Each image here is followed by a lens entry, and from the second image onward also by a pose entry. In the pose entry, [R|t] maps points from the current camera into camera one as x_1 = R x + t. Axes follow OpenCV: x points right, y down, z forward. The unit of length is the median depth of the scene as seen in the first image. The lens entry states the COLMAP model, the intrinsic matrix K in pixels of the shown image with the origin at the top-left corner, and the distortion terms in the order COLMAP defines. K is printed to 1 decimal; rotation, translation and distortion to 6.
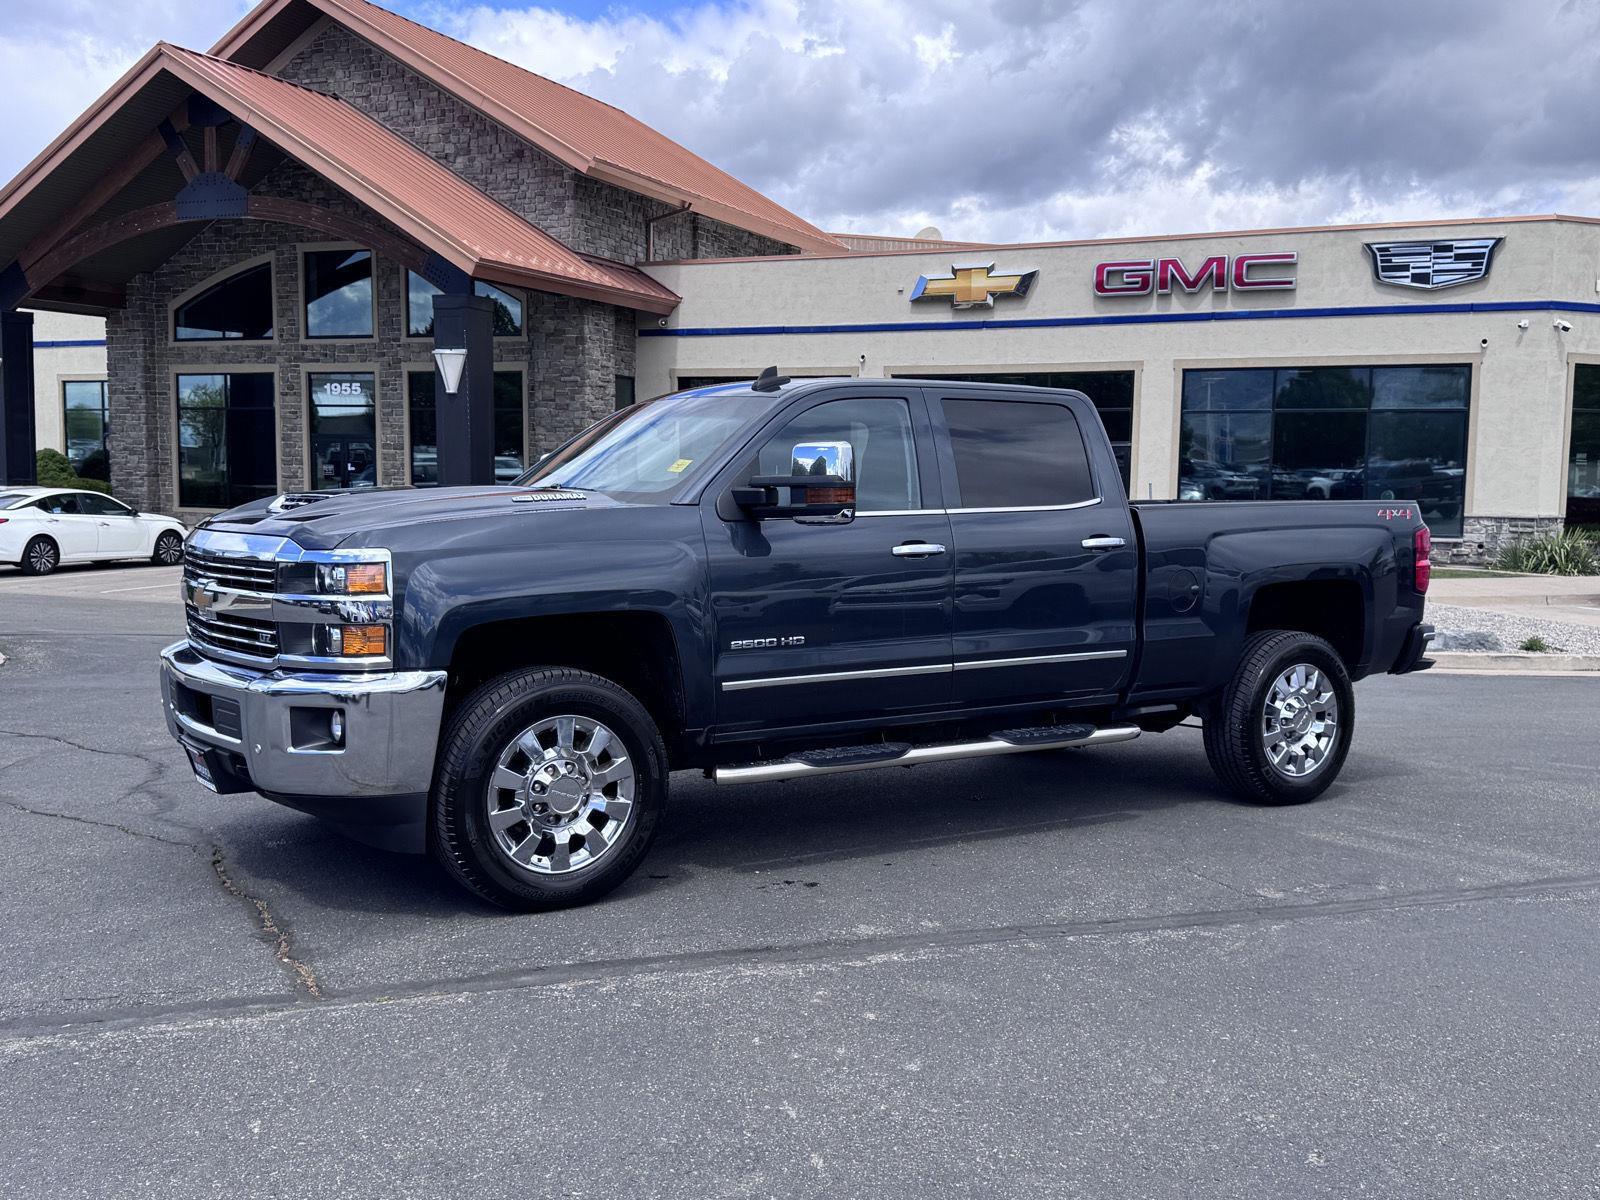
lens RADIAL K [[1511.8, 0, 802.3], [0, 1511.8, 615.7], [0, 0, 1]] dist [0.171069, -0.369741]
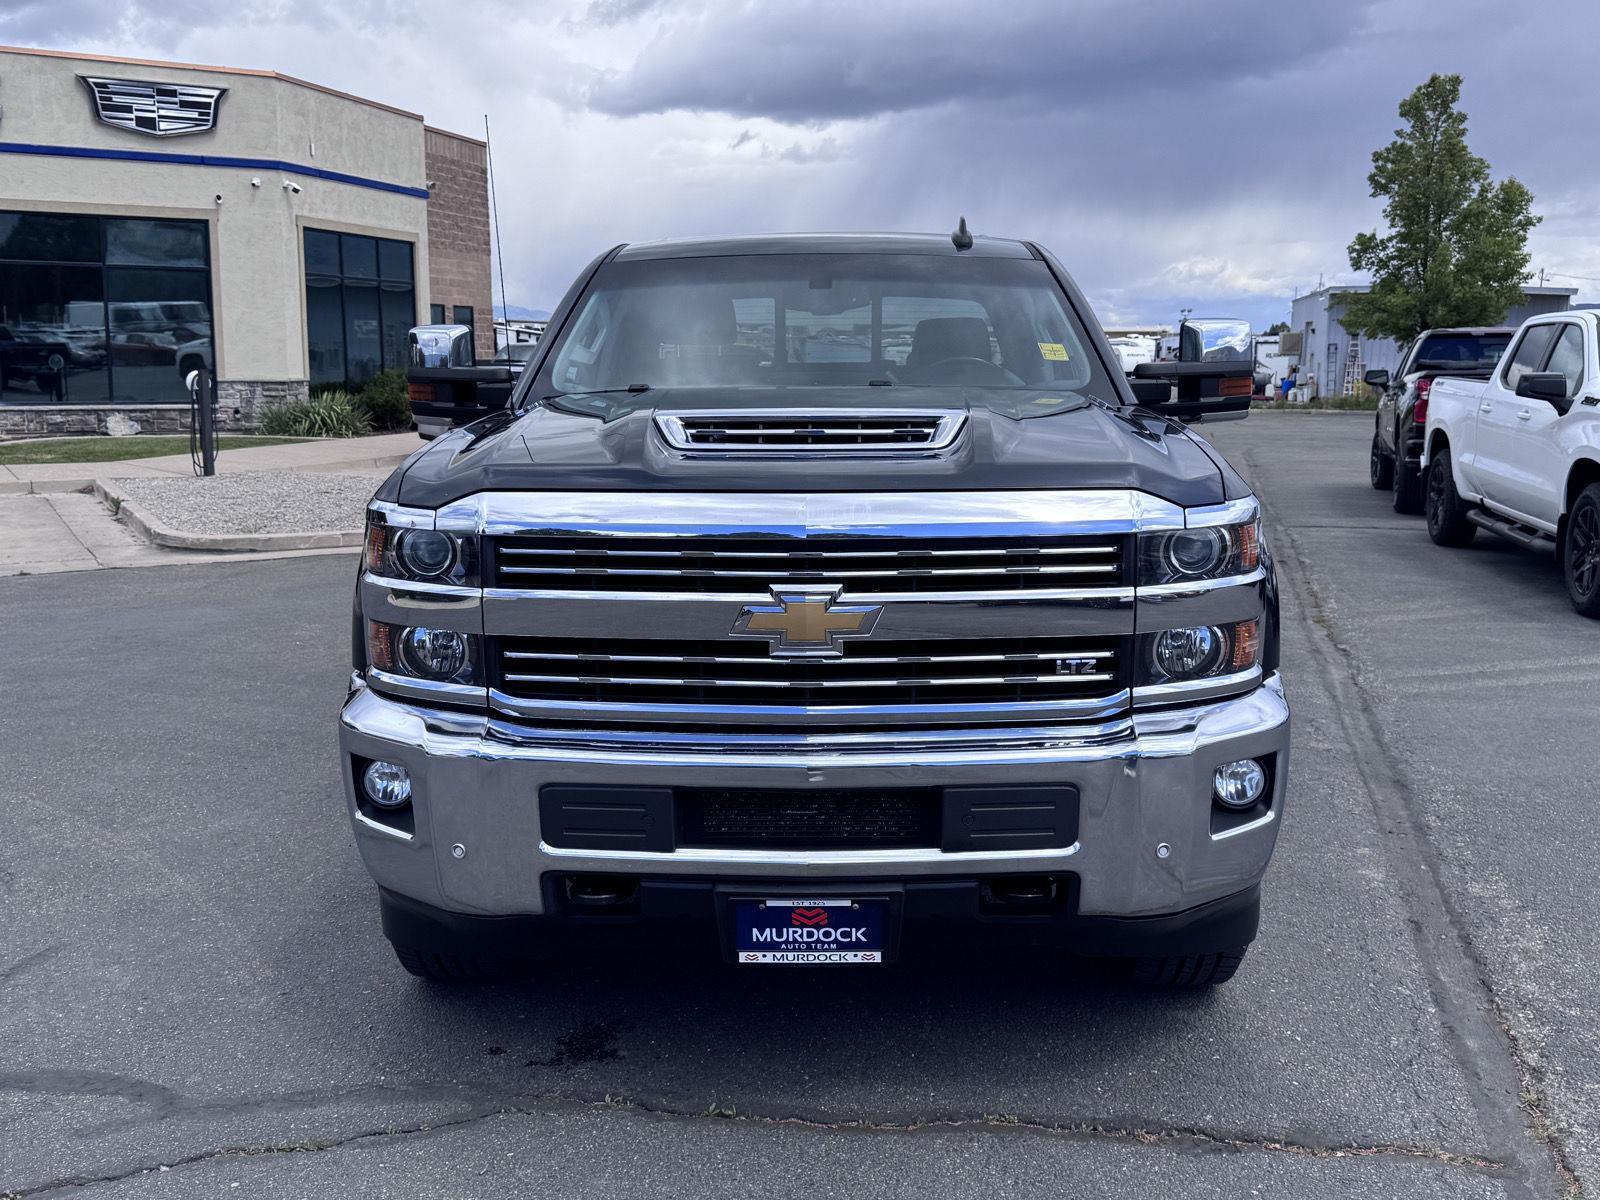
lens RADIAL K [[1524.0, 0, 807.8], [0, 1524.0, 602.7], [0, 0, 1]] dist [0.128393, -0.239259]
pose [[0.581318, -0.138979, 0.801719, -0.146512], [0.072771, 0.990237, 0.118893, -0.014554], [-0.810415, -0.010773, 0.585757, 0.124570]]
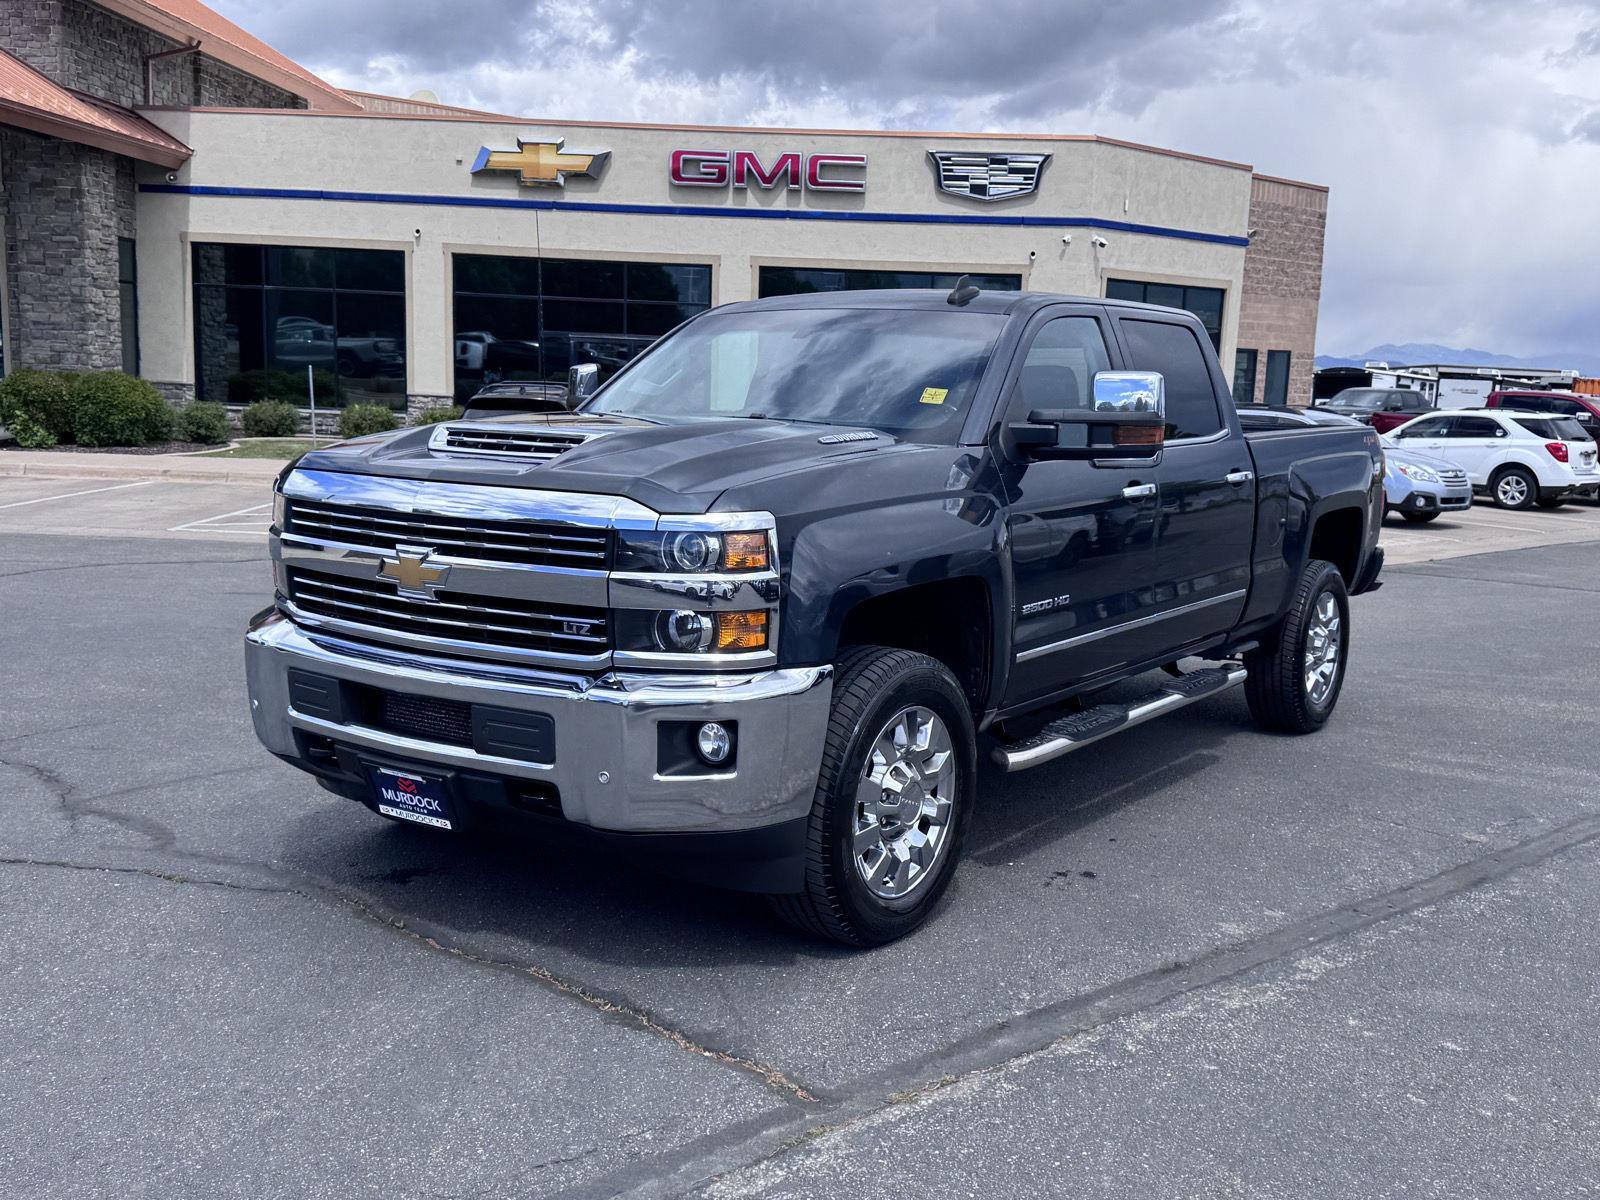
lens RADIAL K [[1524.0, 0, 807.8], [0, 1524.0, 602.7], [0, 0, 1]] dist [0.128393, -0.239259]
pose [[0.934311, -0.032818, 0.354946, -0.085899], [0.009685, 0.997723, 0.066753, -0.008071], [-0.356328, -0.058930, 0.932501, 0.042975]]
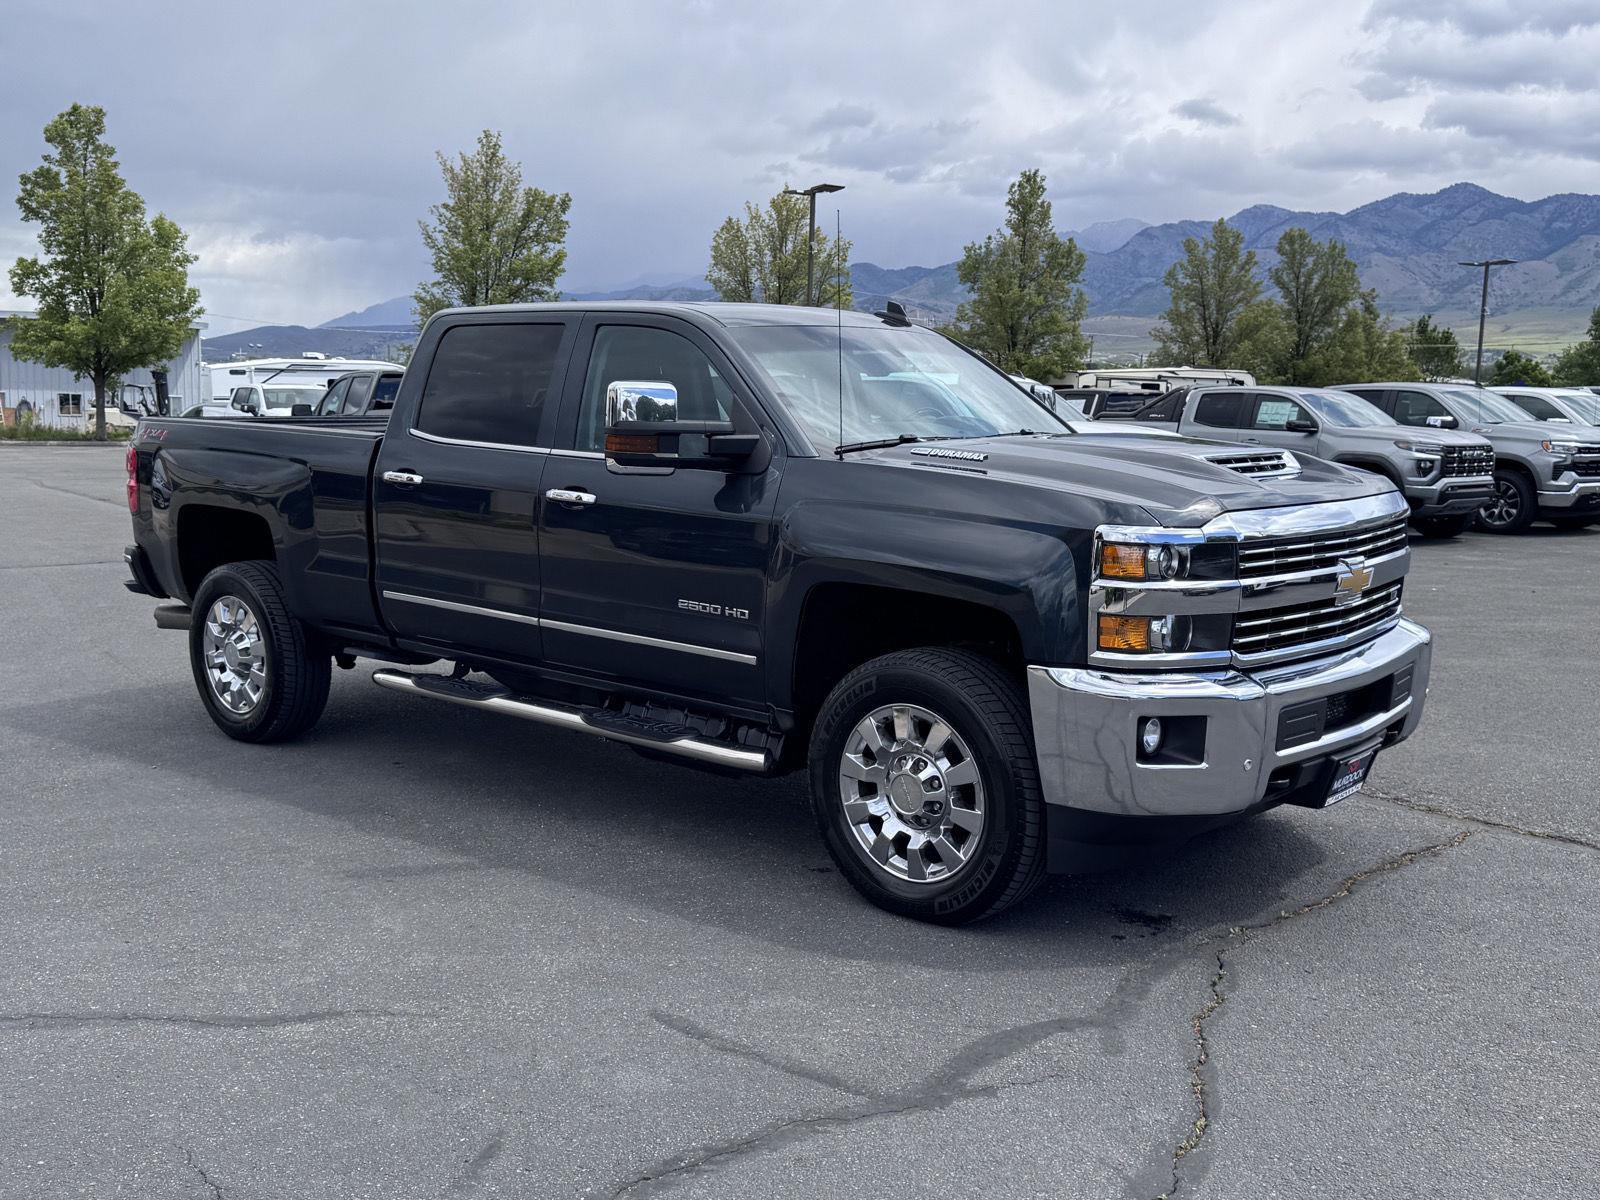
lens RADIAL K [[1524.0, 0, 807.8], [0, 1524.0, 602.7], [0, 0, 1]] dist [0.128393, -0.239259]
pose [[-0.251740, -0.144458, 0.956953, -0.204687], [0.066301, 0.983900, 0.165967, -0.029232], [-0.965521, 0.105227, -0.238109, 0.270402]]
